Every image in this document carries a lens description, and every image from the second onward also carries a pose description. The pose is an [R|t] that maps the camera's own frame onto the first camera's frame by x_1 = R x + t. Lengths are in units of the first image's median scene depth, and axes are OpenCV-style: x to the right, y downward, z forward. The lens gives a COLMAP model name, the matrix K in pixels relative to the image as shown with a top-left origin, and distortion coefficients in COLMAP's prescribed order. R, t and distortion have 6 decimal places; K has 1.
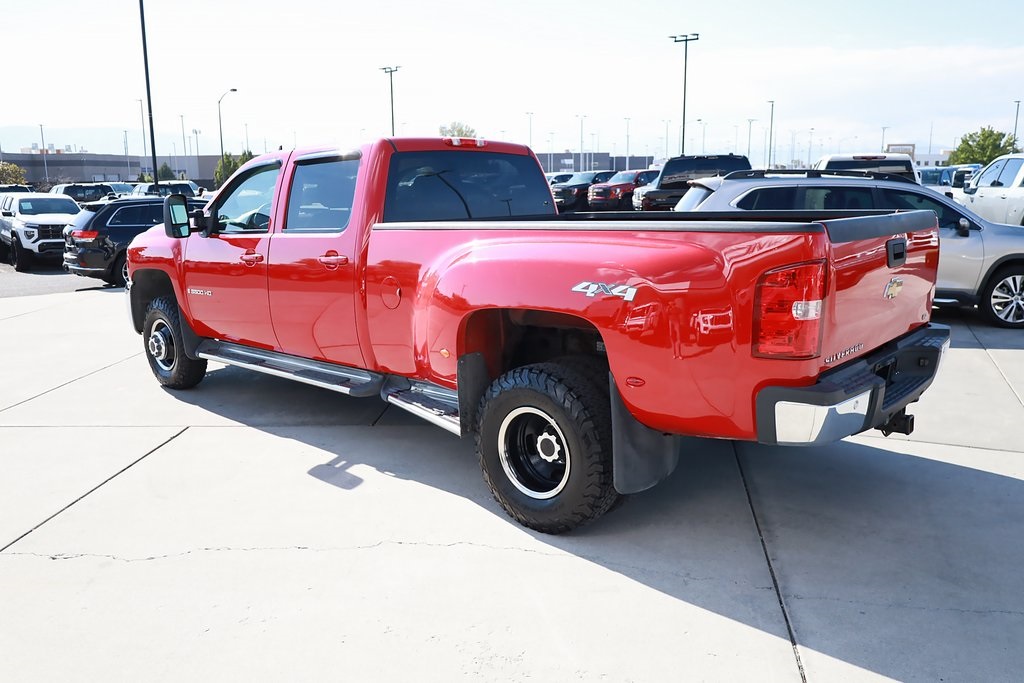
lens RADIAL K [[786.2, 0, 512.0], [0, 786.2, 341.5], [0, 0, 1]] dist [-0.009769, -0.003195]
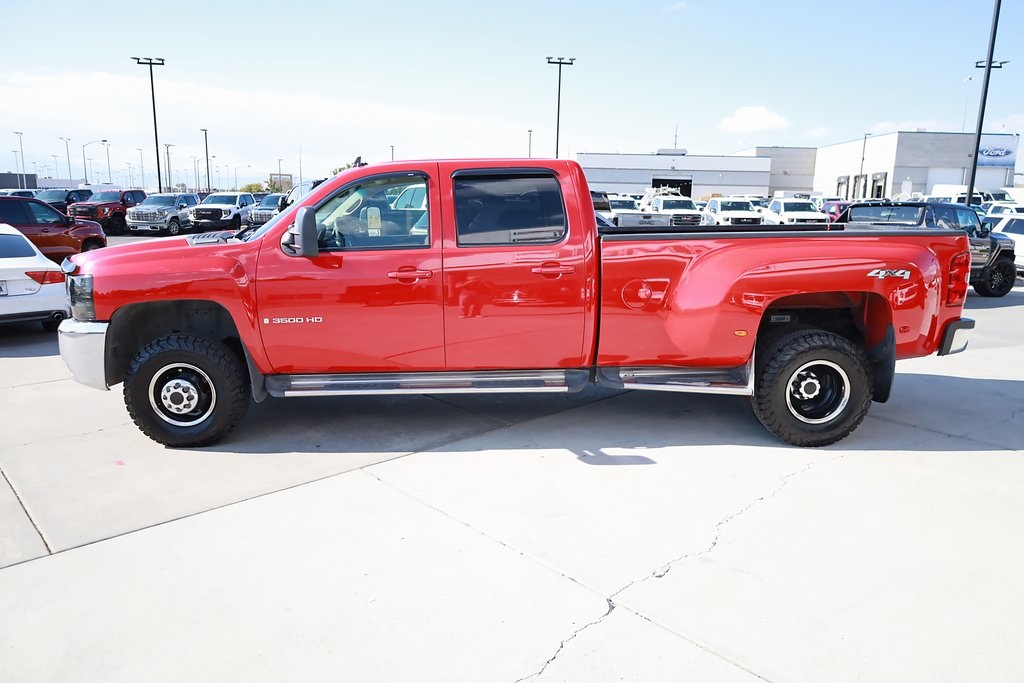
lens RADIAL K [[700.3, 0, 512.0], [0, 700.3, 341.5], [0, 0, 1]] dist [-0.016170, -0.002376]
pose [[0.711050, -0.113252, 0.693961, -0.817336], [0.118212, 0.992150, 0.040792, -0.044861], [-0.693134, 0.053029, 0.718856, 0.304597]]
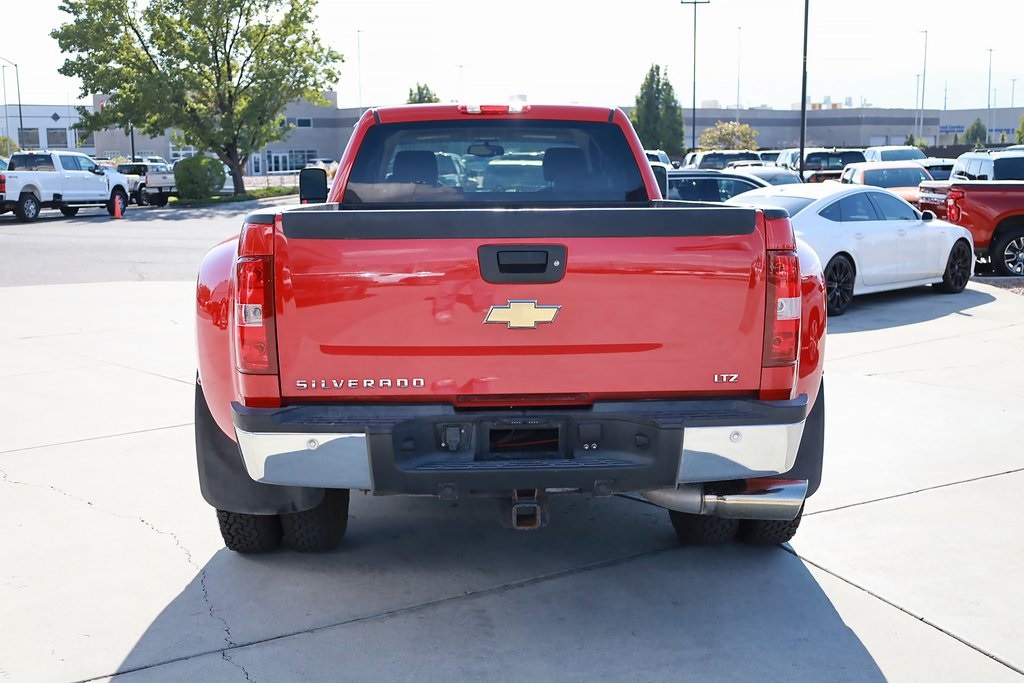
lens RADIAL K [[1202.1, 0, 512.0], [0, 1202.1, 341.5], [0, 0, 1]] dist [0.005374, 0.021848]
pose [[0.683715, 0.114253, -0.720750, 0.802053], [-0.142763, 0.989525, 0.021432, -0.042195], [0.715648, 0.088243, 0.692864, 0.164633]]
